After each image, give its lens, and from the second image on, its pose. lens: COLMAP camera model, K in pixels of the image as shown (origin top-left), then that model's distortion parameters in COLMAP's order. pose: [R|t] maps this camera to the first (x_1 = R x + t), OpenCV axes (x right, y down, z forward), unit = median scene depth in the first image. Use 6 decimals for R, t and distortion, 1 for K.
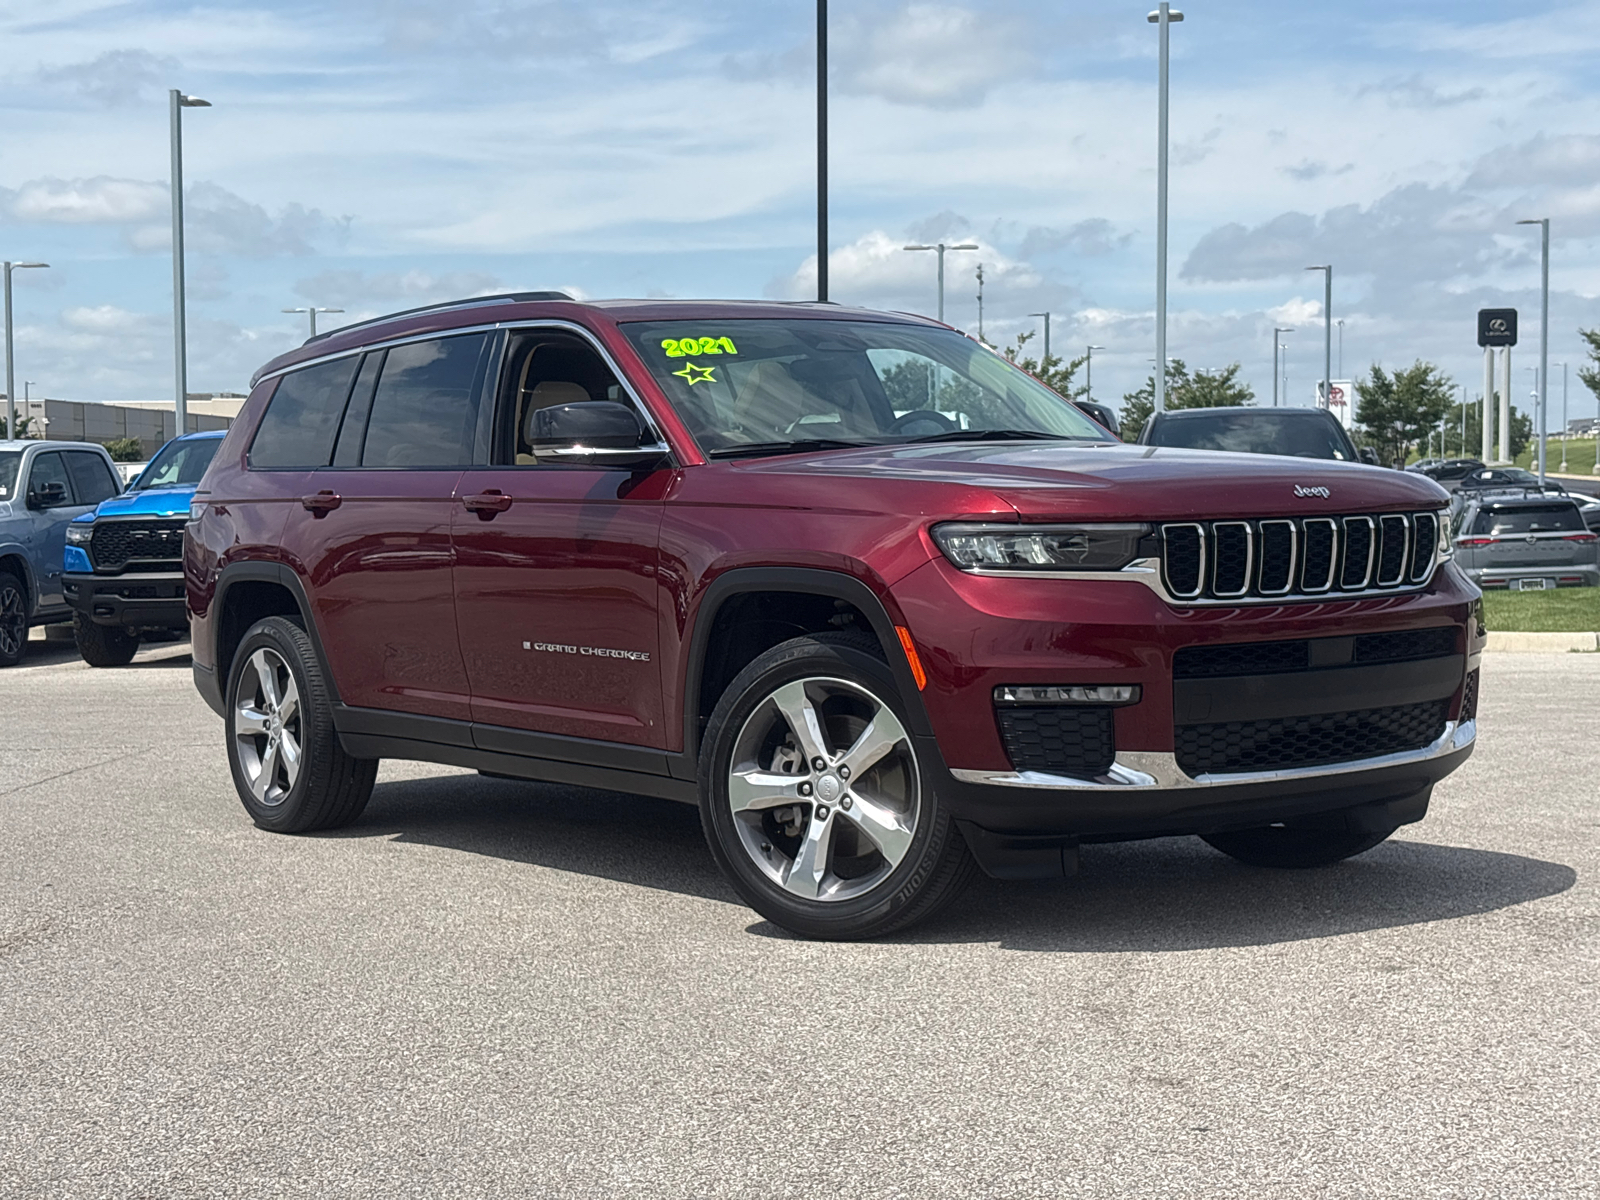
lens RADIAL K [[2539.1, 0, 741.0], [0, 2539.1, 678.8], [0, 0, 1]] dist [0.593625, -3.106591]
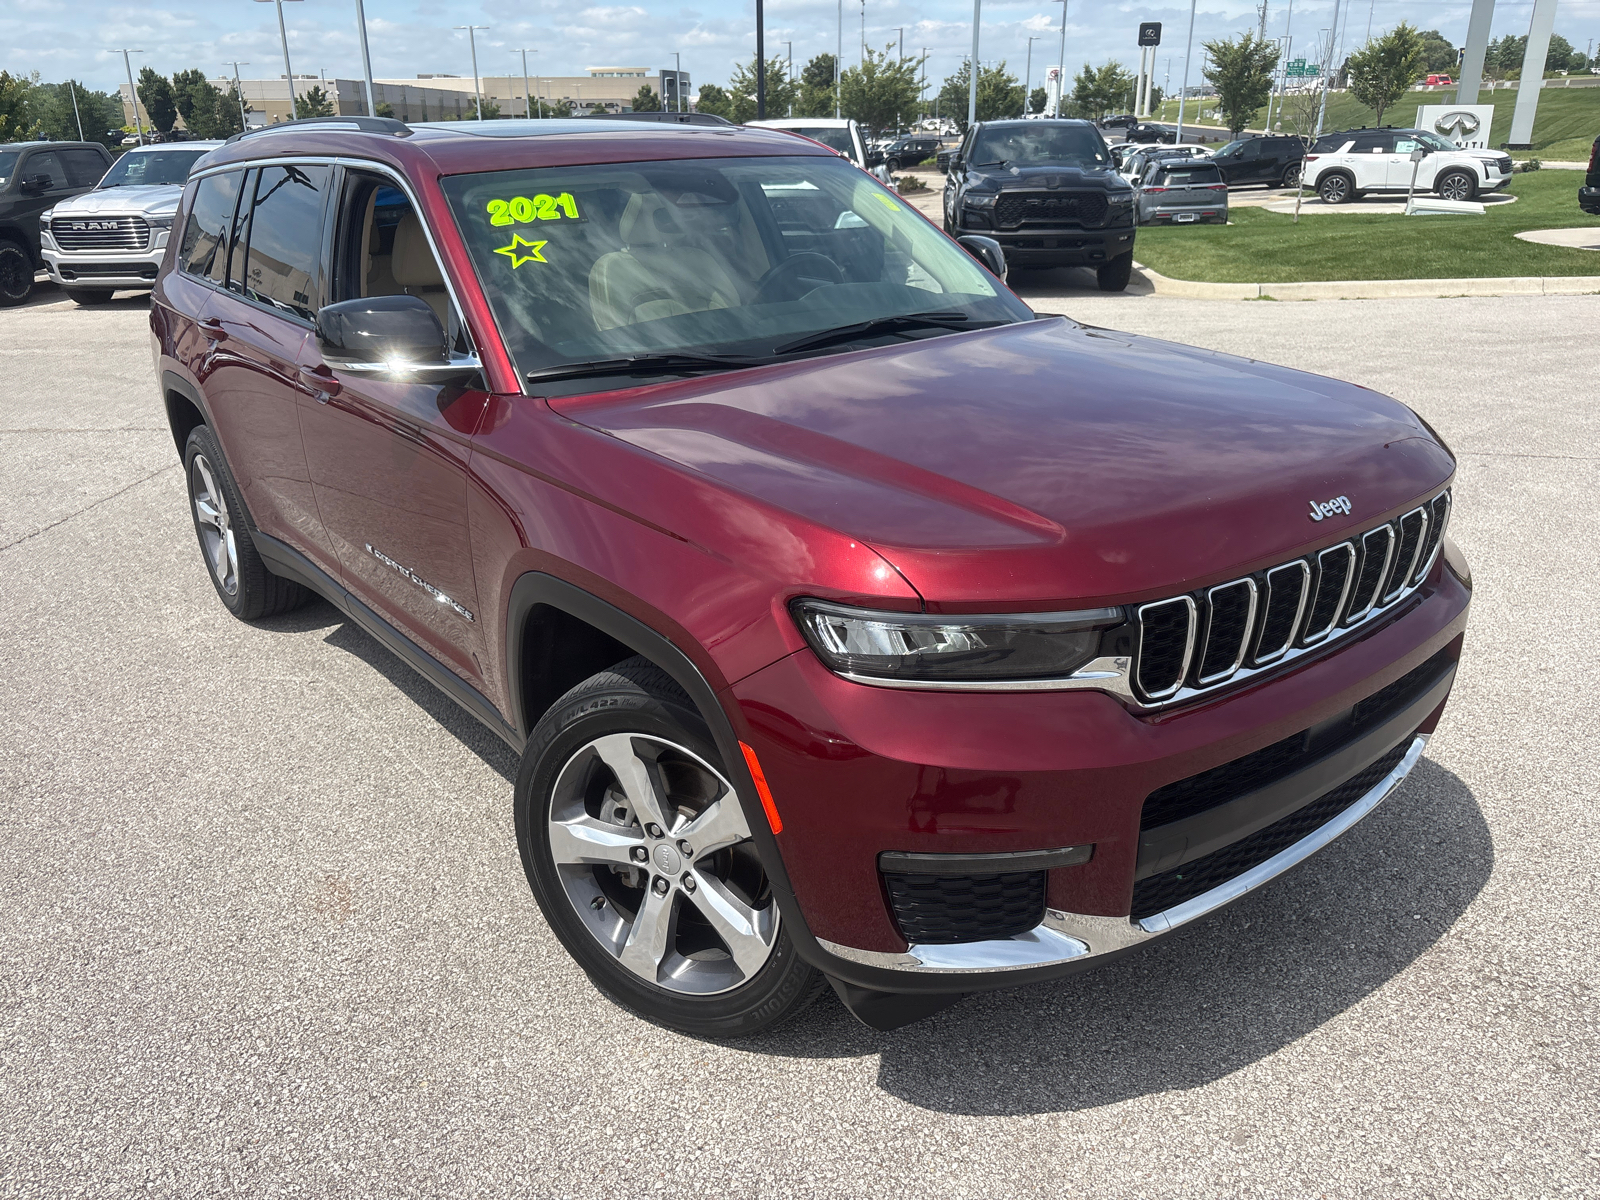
lens RADIAL K [[1214.5, 0, 775.0], [0, 1214.5, 607.9], [0, 0, 1]] dist [0.050030, -0.064429]
pose [[0.999652, -0.012400, 0.023275, 0.053075], [0.004676, 0.951920, 0.306312, -0.129985], [-0.025955, -0.306097, 0.951646, 0.588034]]
